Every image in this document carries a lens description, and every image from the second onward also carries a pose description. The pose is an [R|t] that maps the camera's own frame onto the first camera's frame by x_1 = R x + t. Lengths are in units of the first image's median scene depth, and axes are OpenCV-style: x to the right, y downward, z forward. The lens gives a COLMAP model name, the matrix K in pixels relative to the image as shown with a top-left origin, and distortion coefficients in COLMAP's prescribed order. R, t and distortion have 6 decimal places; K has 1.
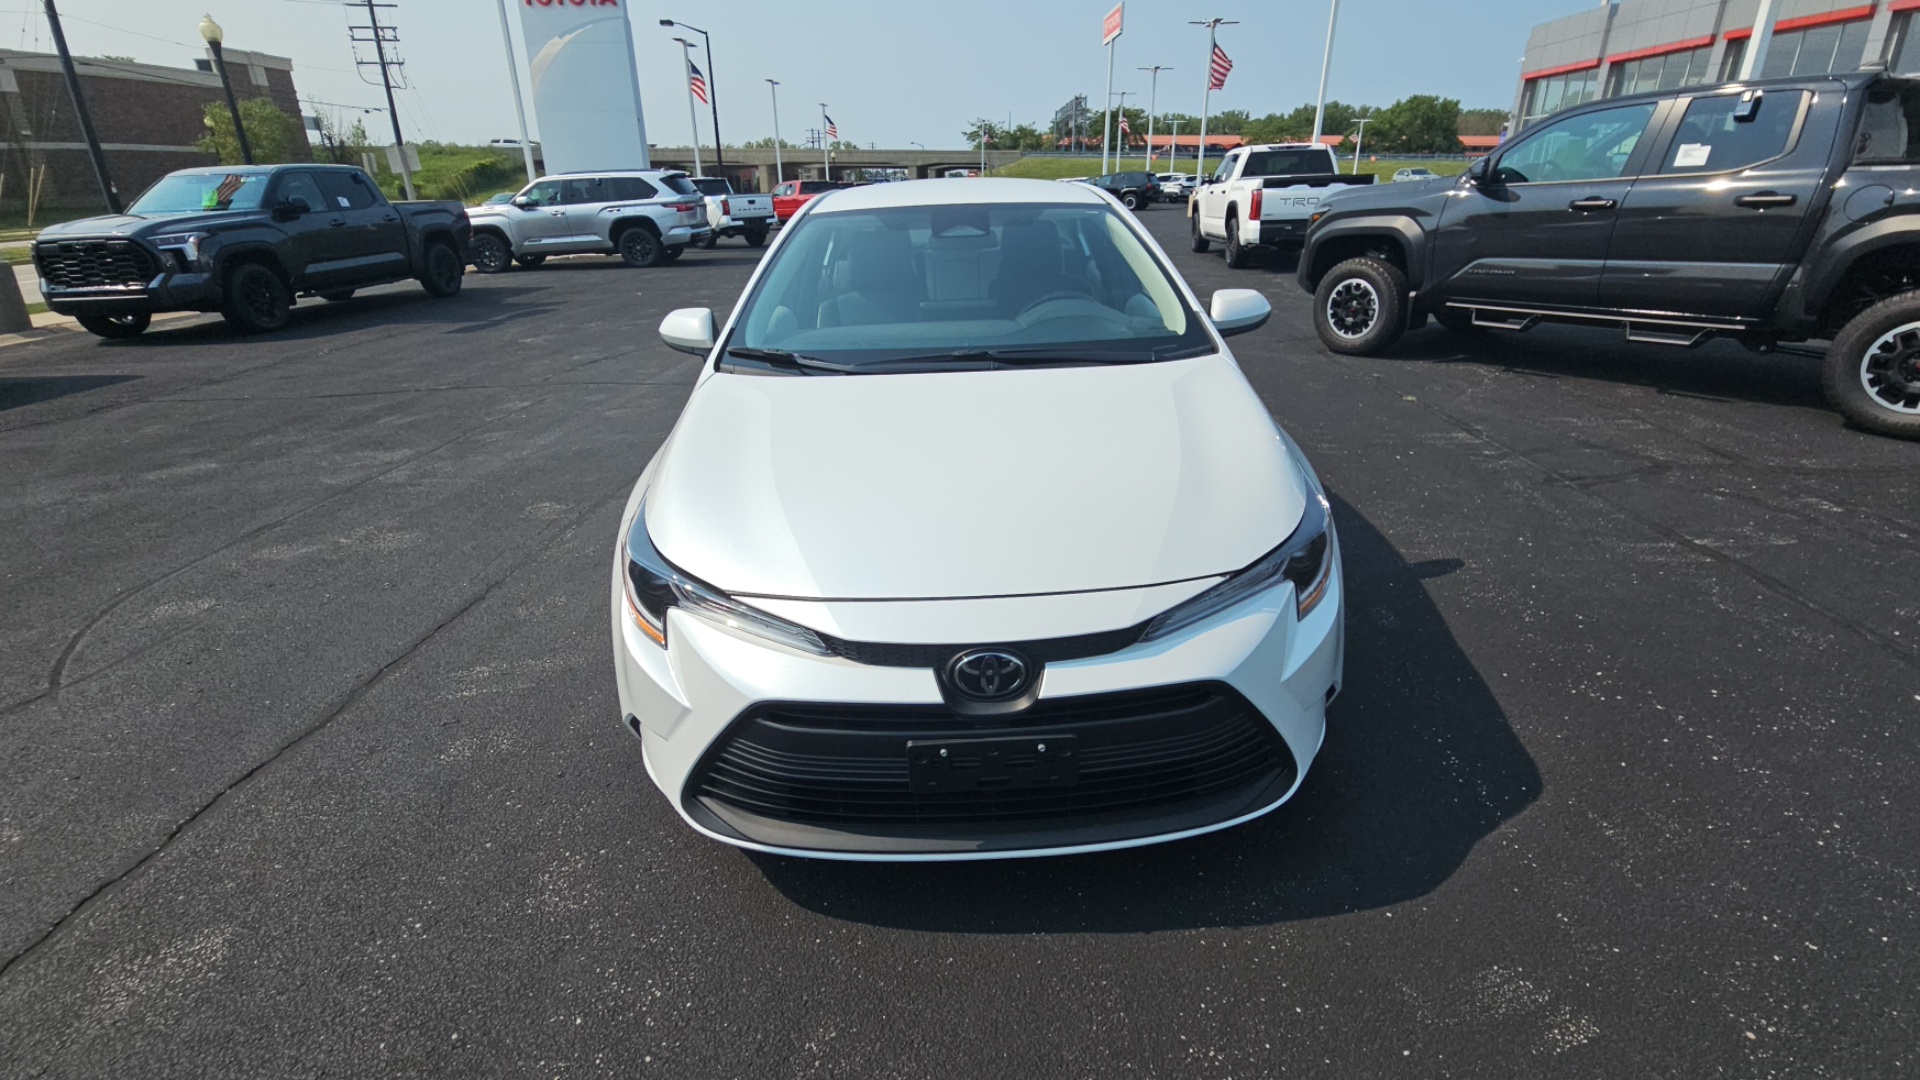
lens RADIAL K [[860.5, 0, 977.0], [0, 860.5, 541.3], [0, 0, 1]] dist [0.008311, -0.007337]
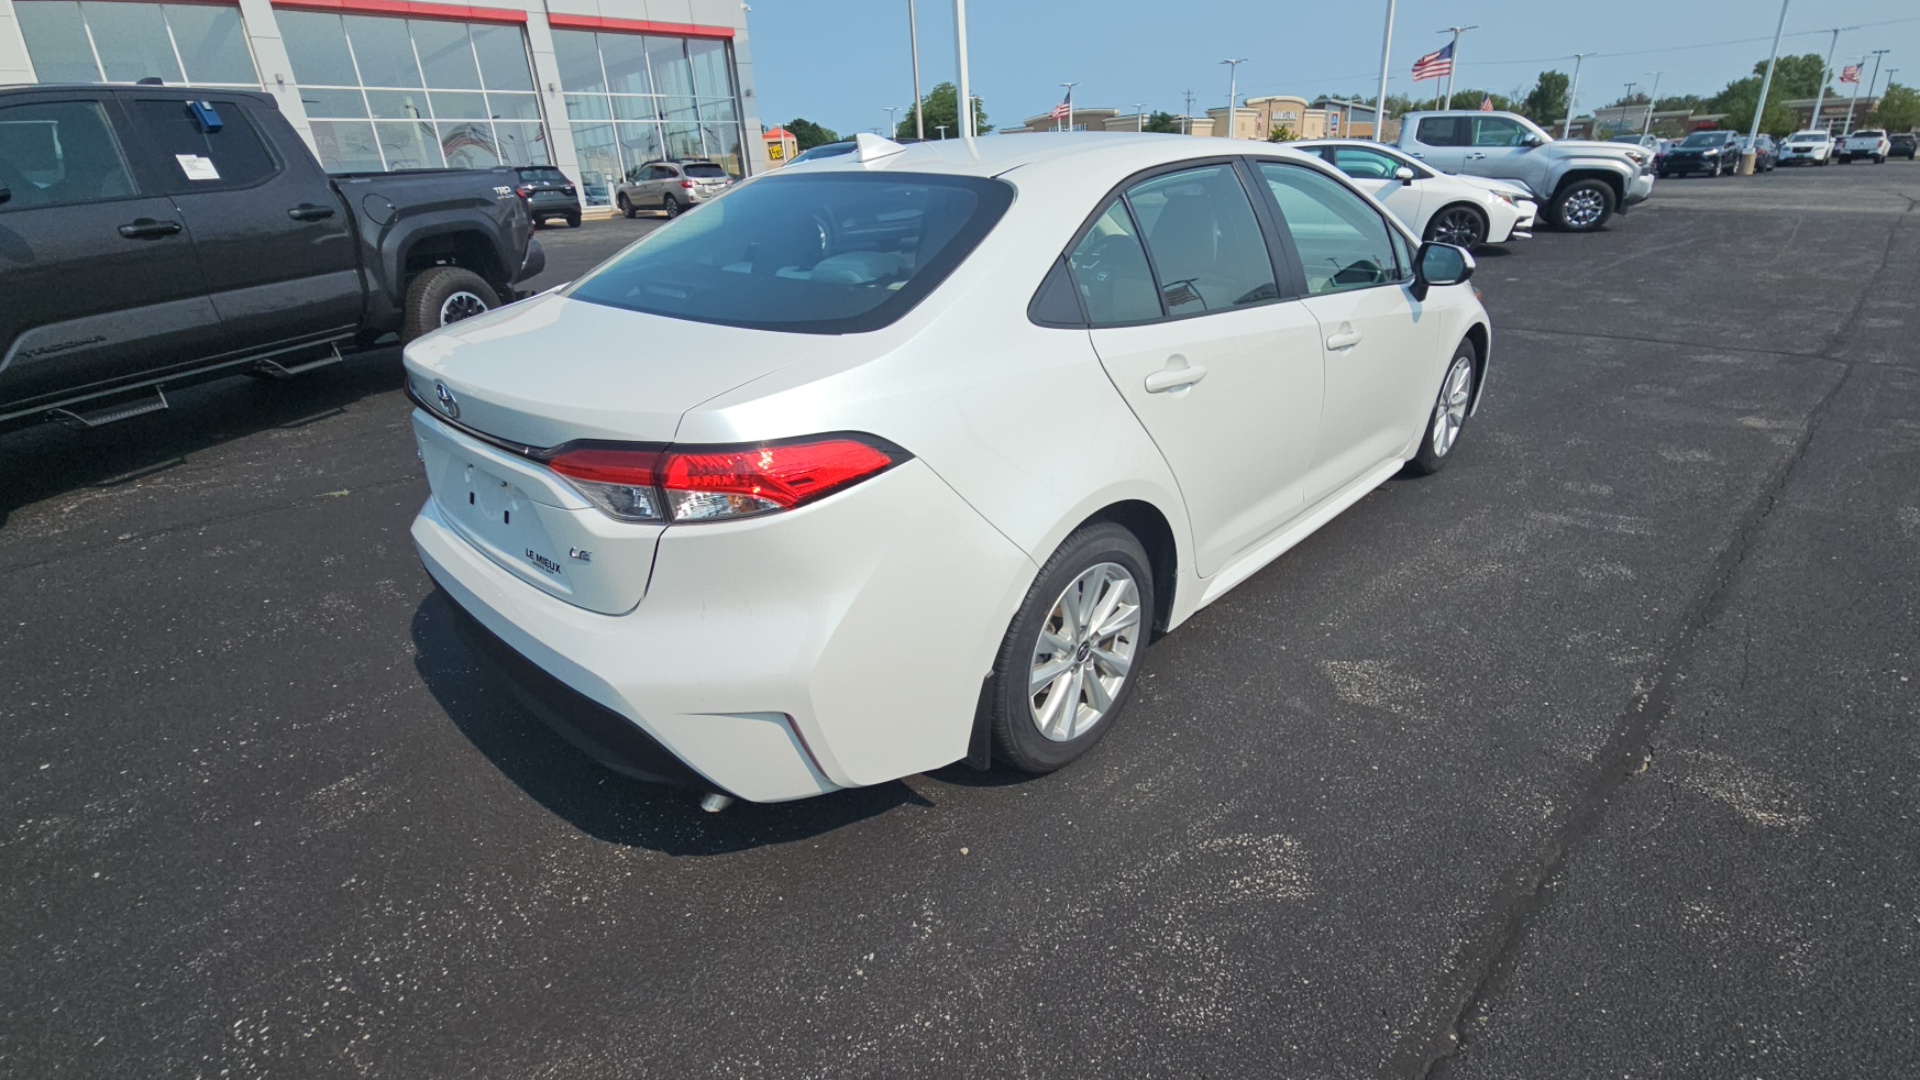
lens RADIAL K [[860.5, 0, 967.8], [0, 860.5, 529.8], [0, 0, 1]] dist [0.008311, -0.007337]
pose [[-0.704477, -0.233958, 0.670057, -0.087855], [0.316954, 0.741020, 0.591971, -0.100035], [-0.635022, 0.629407, -0.447877, 0.252196]]
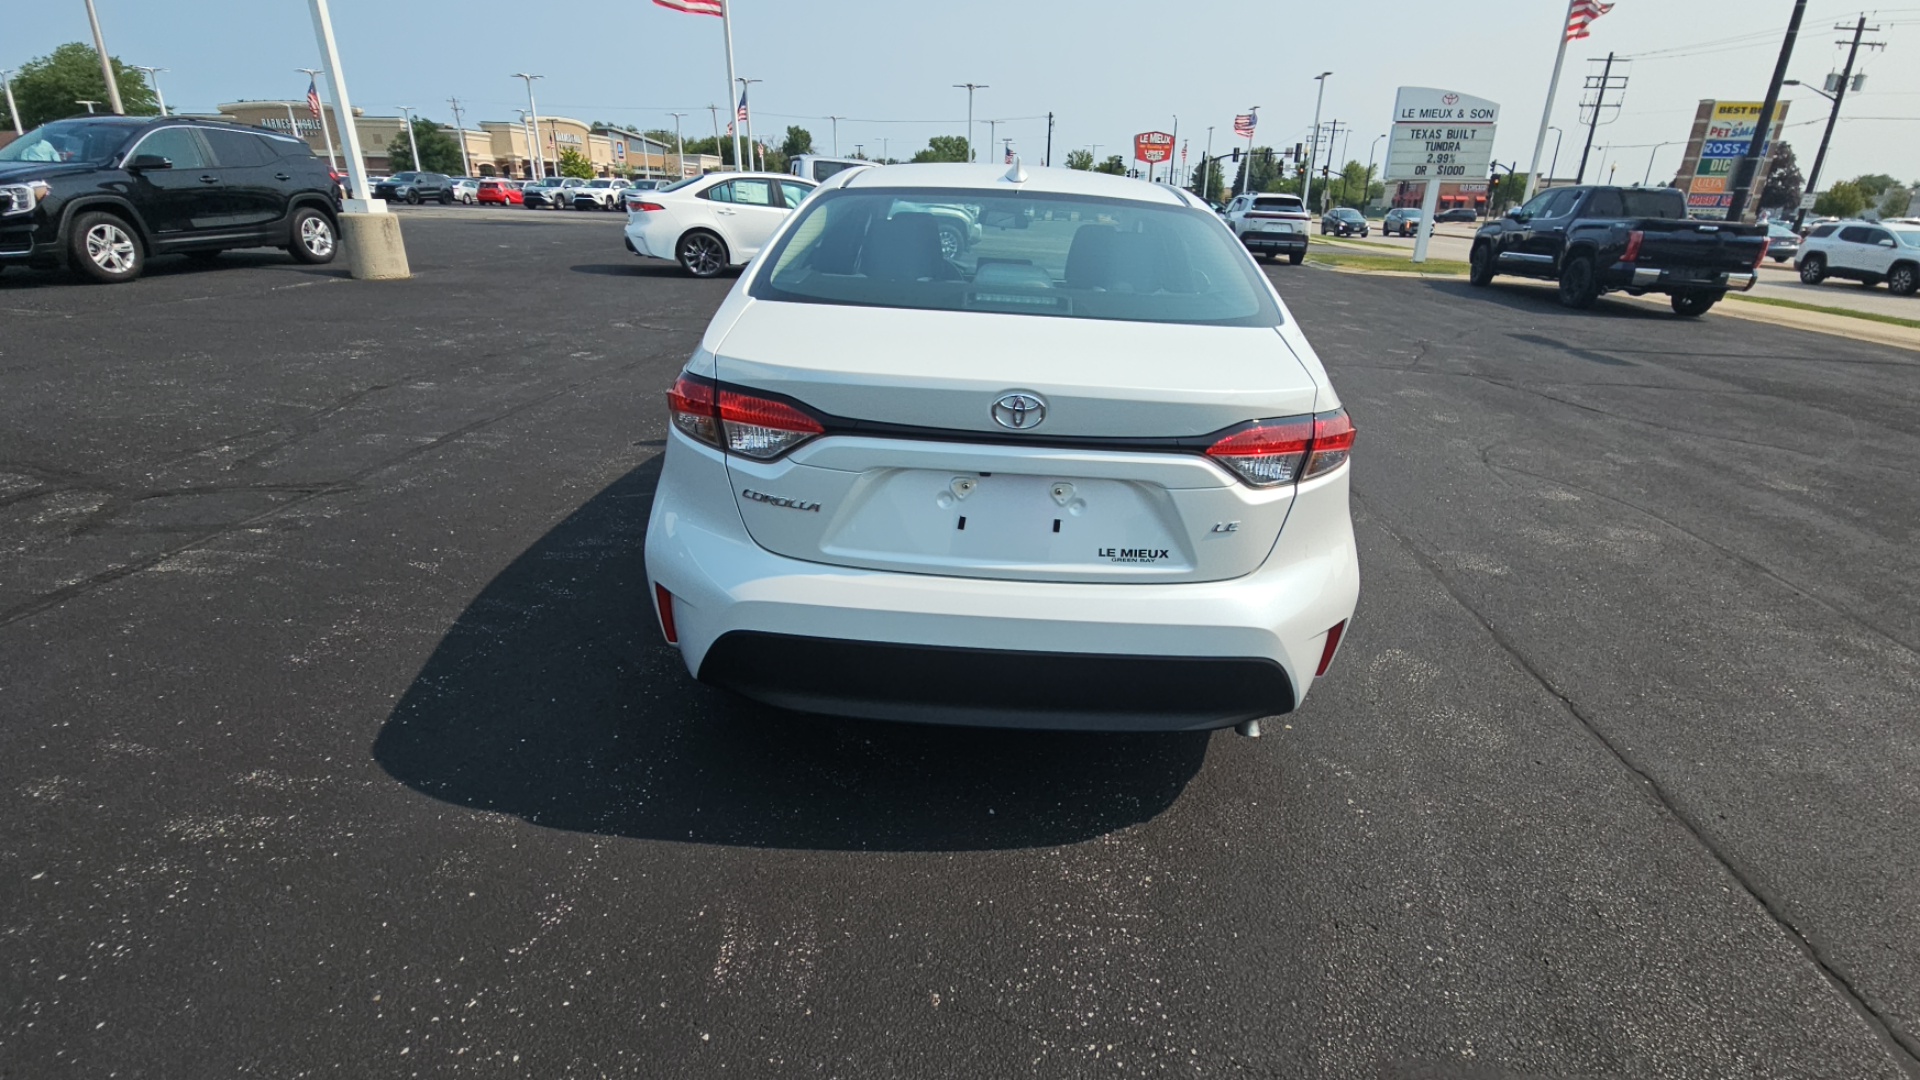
lens RADIAL K [[860.5, 0, 972.2], [0, 860.5, 546.3], [0, 0, 1]] dist [0.008311, -0.007337]
pose [[-0.998379, -0.039864, 0.040612, -0.005058], [0.000064, 0.712865, 0.701301, -0.118825], [-0.056908, 0.700167, -0.711707, 0.296606]]
